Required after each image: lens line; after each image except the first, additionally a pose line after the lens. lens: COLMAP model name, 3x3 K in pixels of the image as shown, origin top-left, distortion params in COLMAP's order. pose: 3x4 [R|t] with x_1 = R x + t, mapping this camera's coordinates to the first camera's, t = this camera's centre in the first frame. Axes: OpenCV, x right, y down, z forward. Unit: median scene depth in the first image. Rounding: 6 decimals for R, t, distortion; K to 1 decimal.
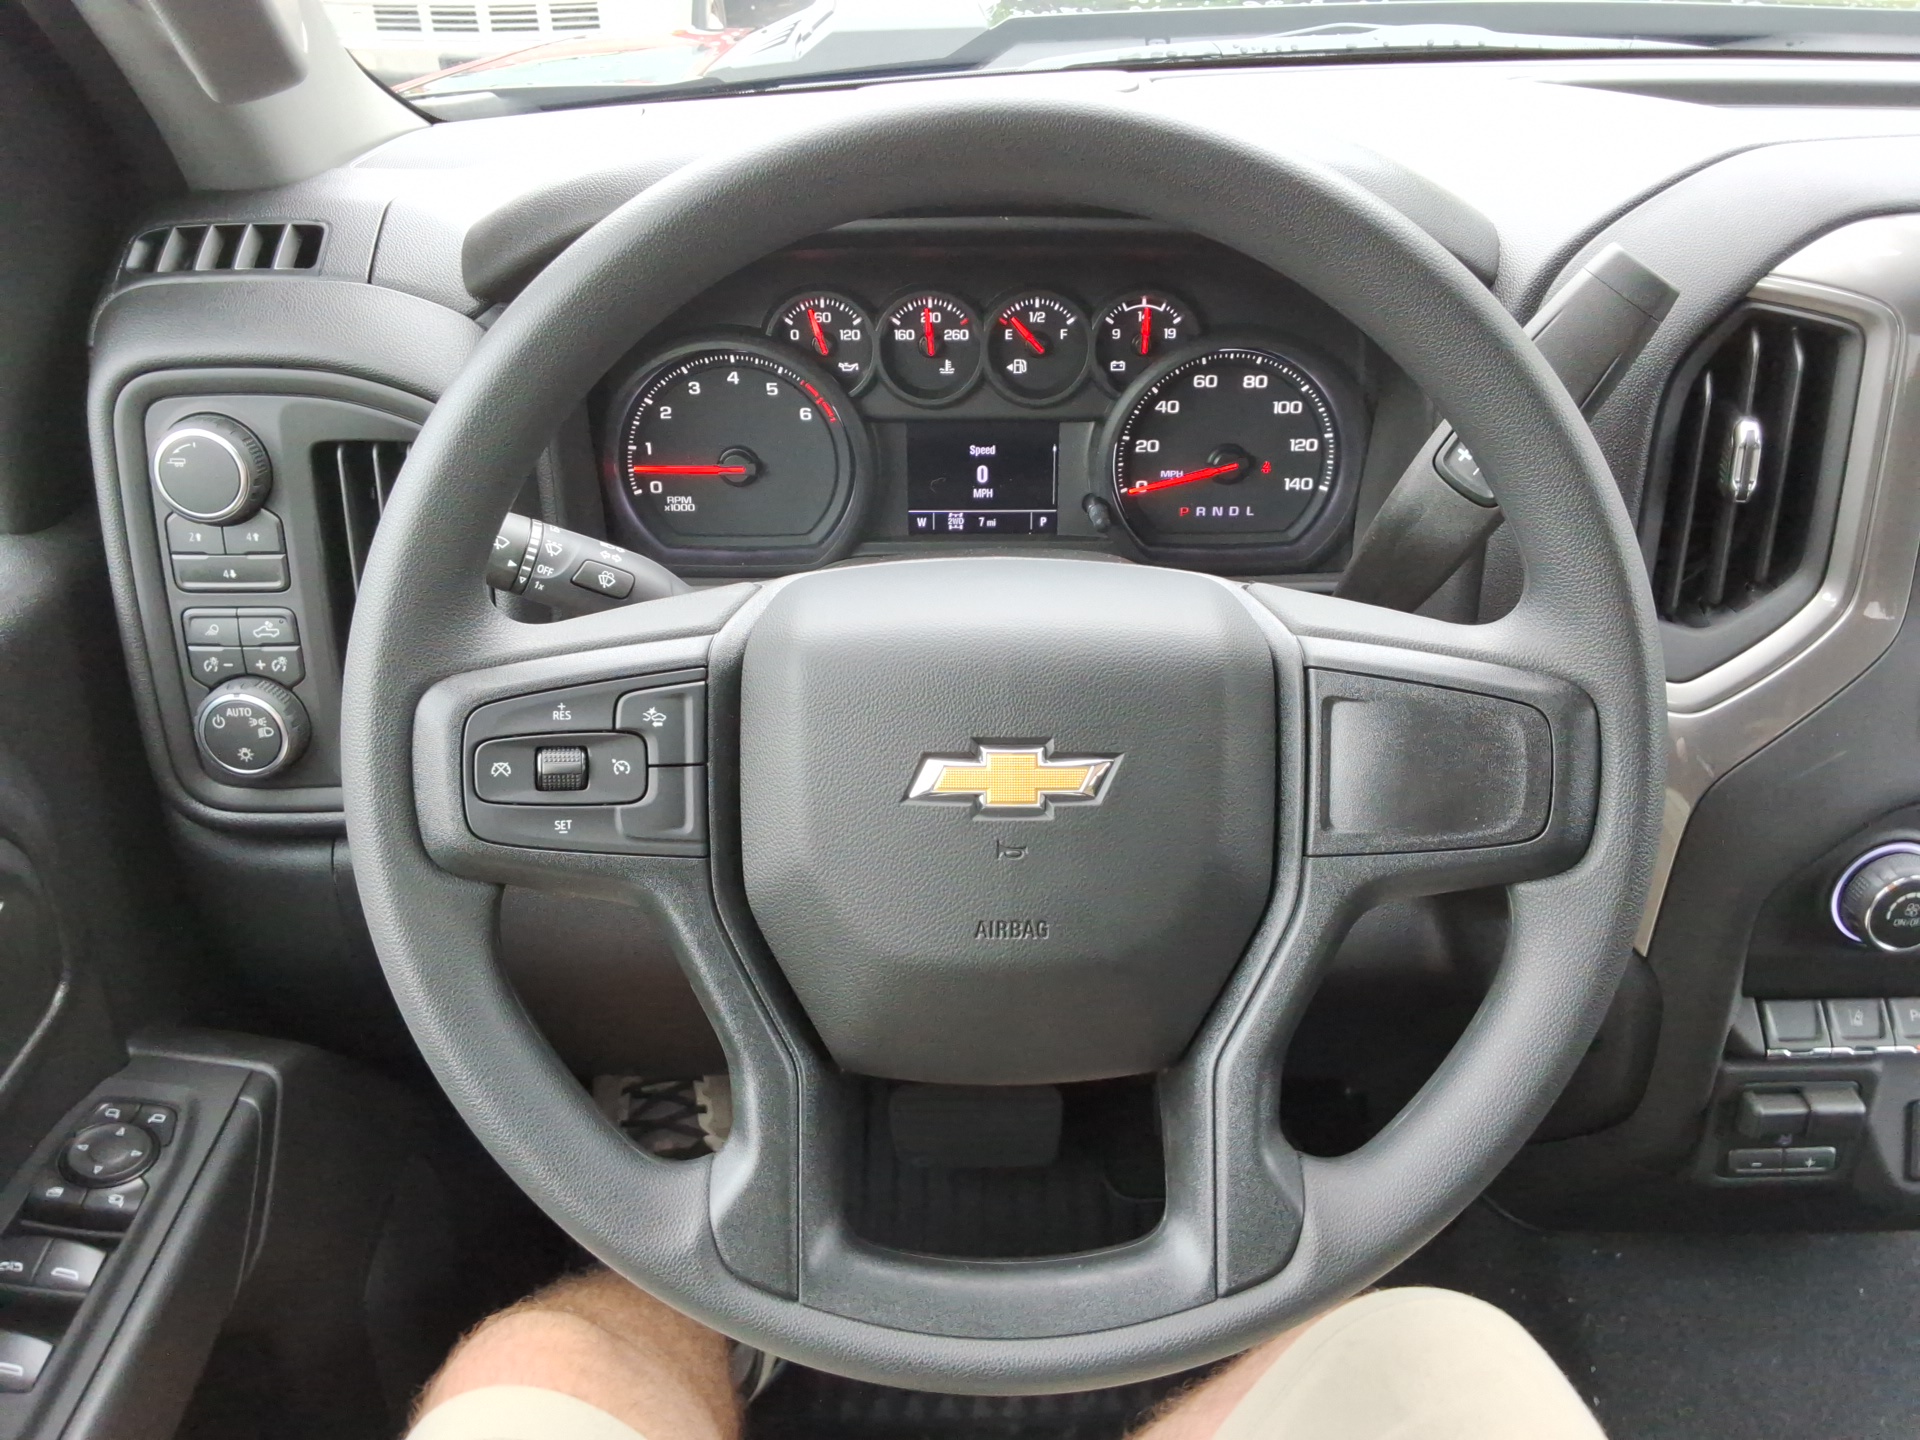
lens RADIAL K [[1545.4, 0, 976.9], [0, 1545.4, 705.0], [0, 0, 1]] dist [0.111324, -0.177832]
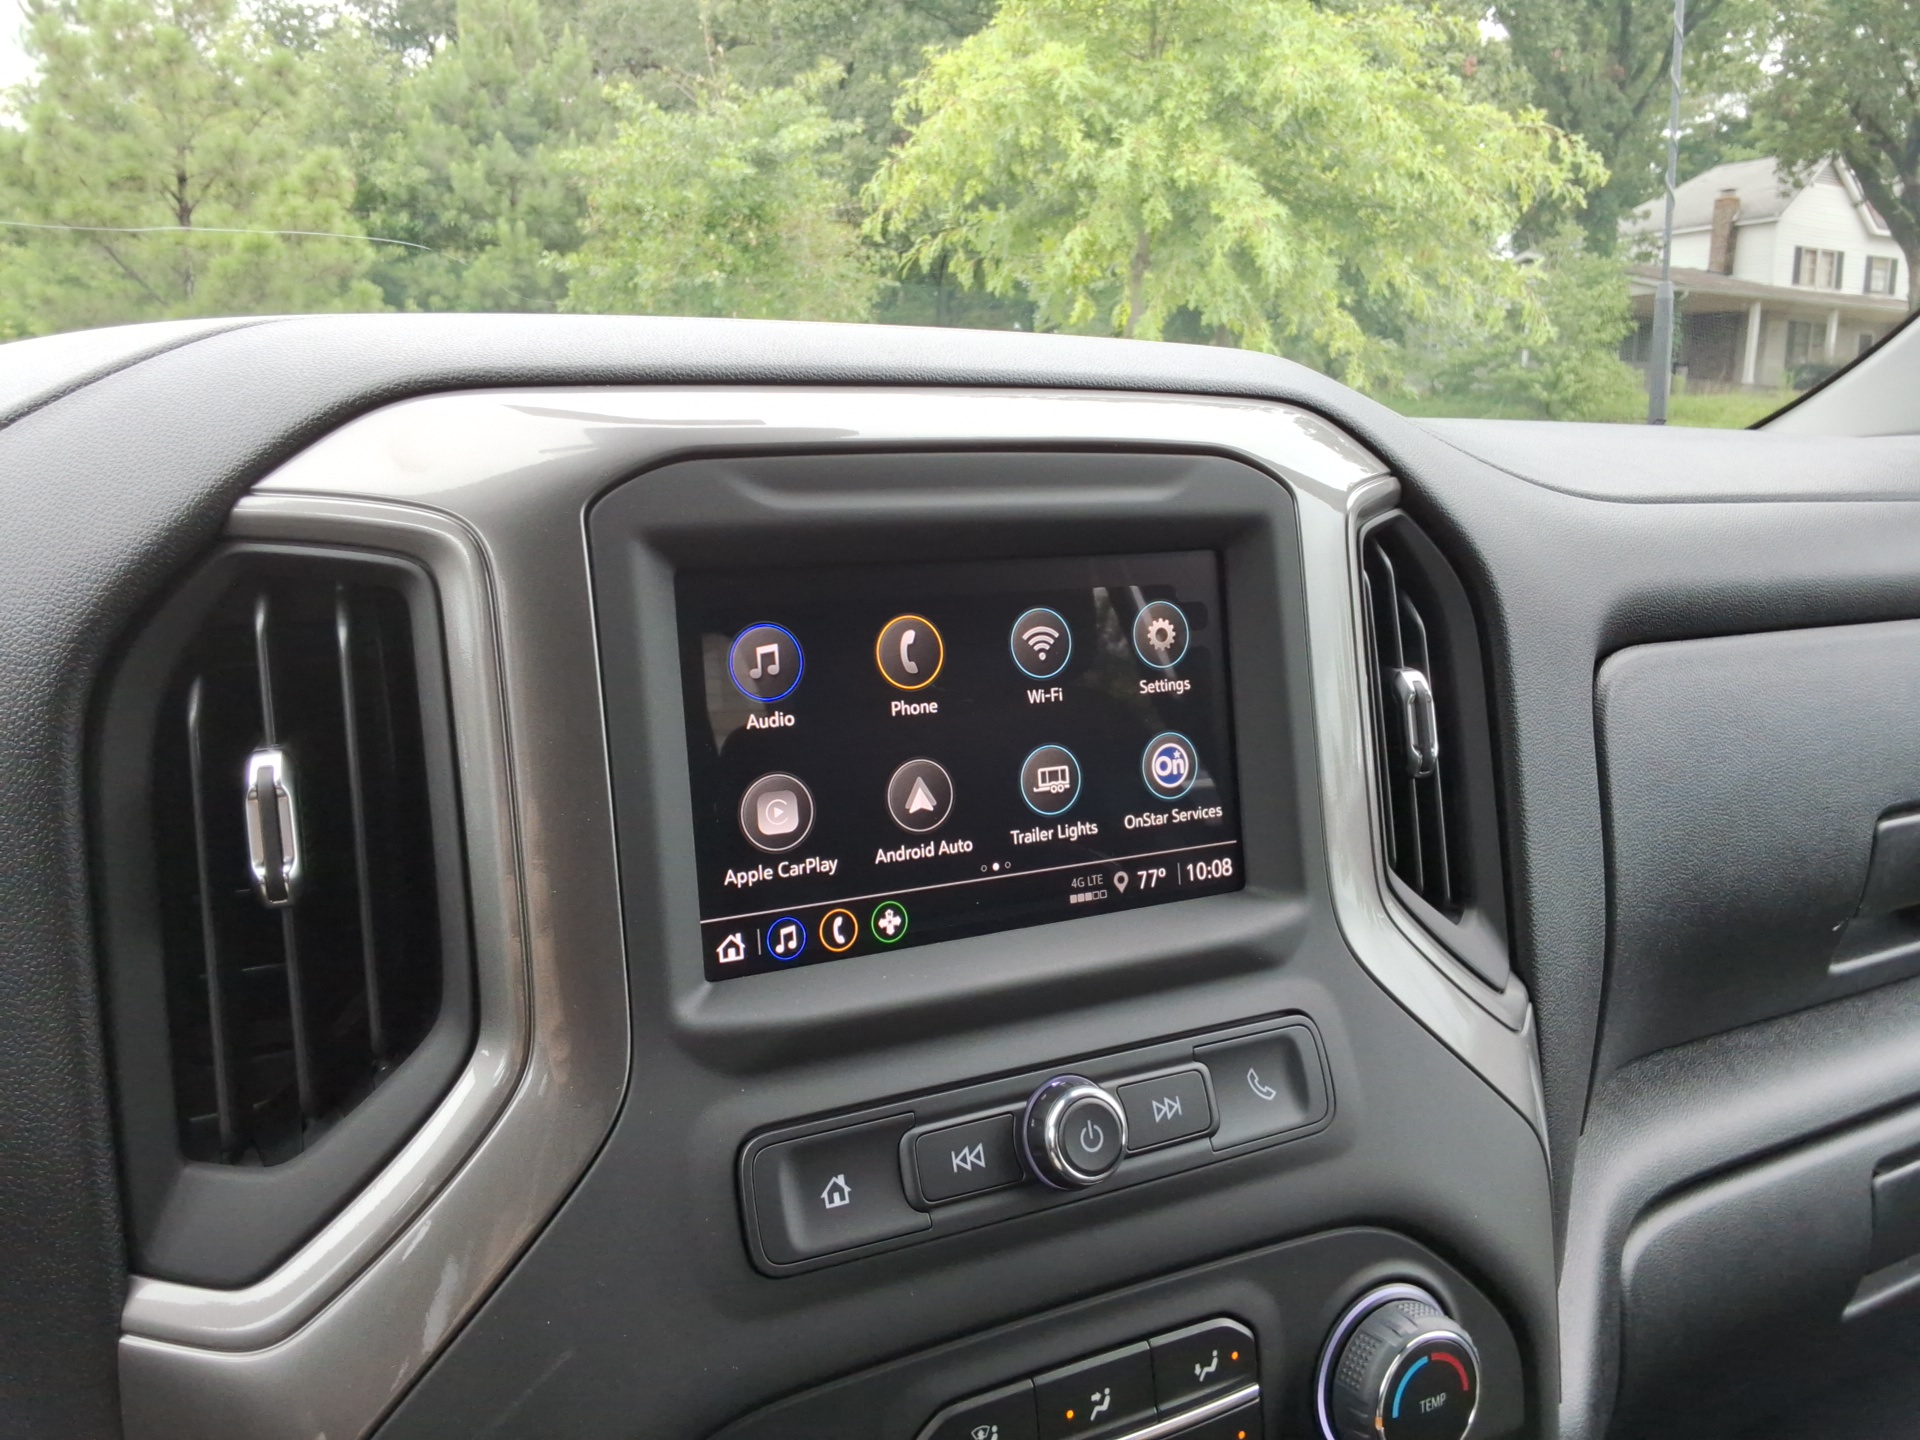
lens RADIAL K [[1549.7, 0, 978.8], [0, 1549.7, 711.1], [0, 0, 1]] dist [0.111044, -0.181916]
pose [[0.888992, -0.081830, 0.450552, 0.400848], [0.232075, 0.928699, -0.289239, 0.012779], [-0.394759, 0.361694, 0.844596, 0.391816]]
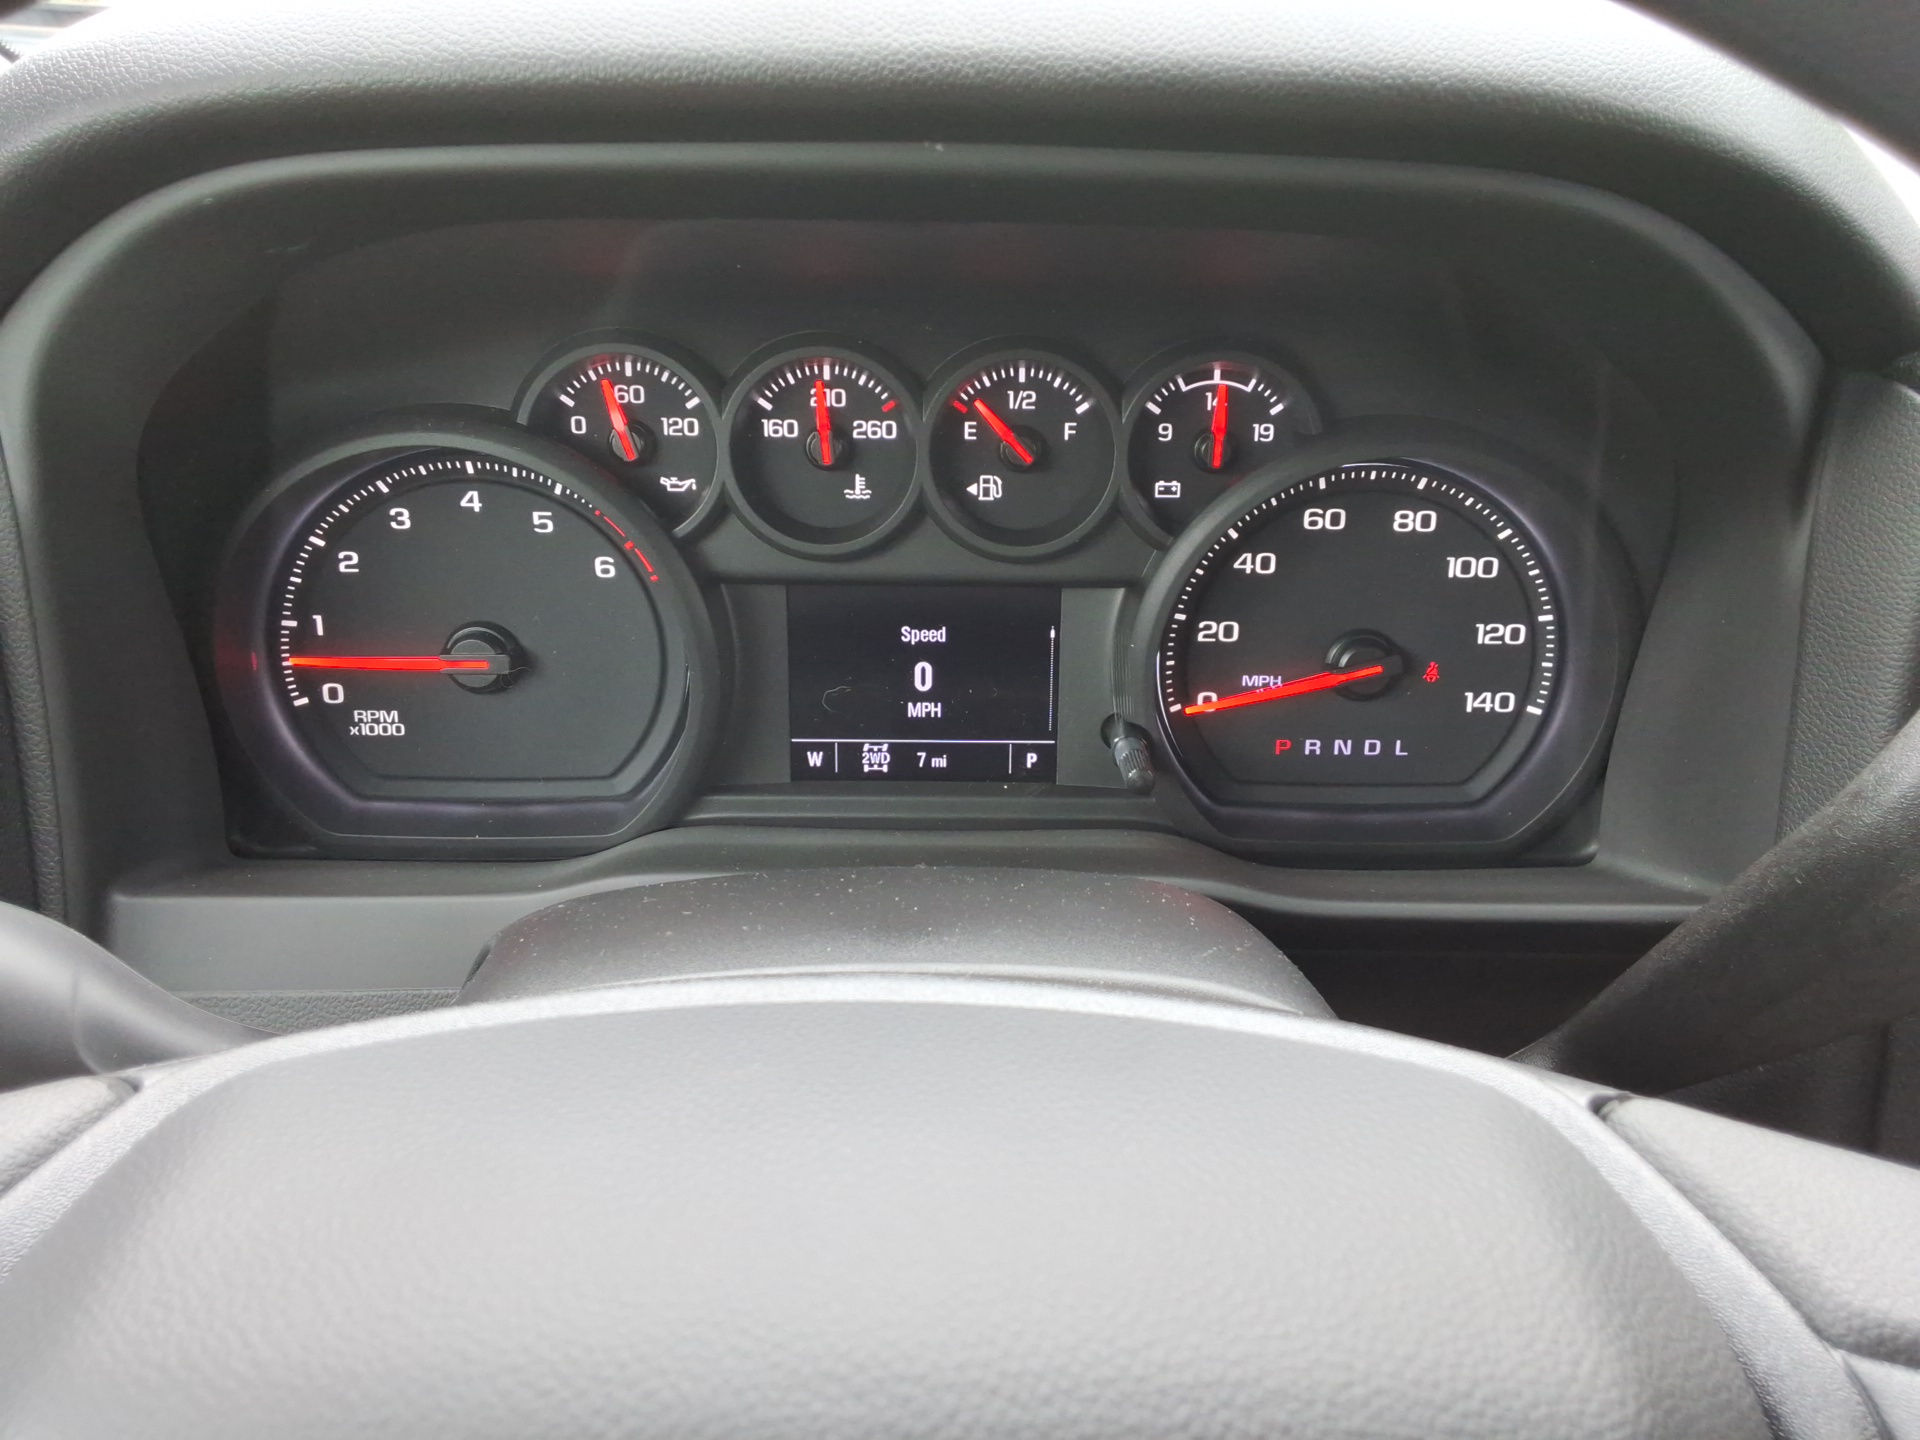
lens RADIAL K [[1535.4, 0, 968.4], [0, 1535.4, 708.9], [0, 0, 1]] dist [0.110749, -0.173824]
pose [[0.999811, 0.014214, -0.013280, 0.028570], [-0.015370, 0.995686, -0.091502, -0.090362], [0.011922, 0.091689, 0.995716, 0.466607]]
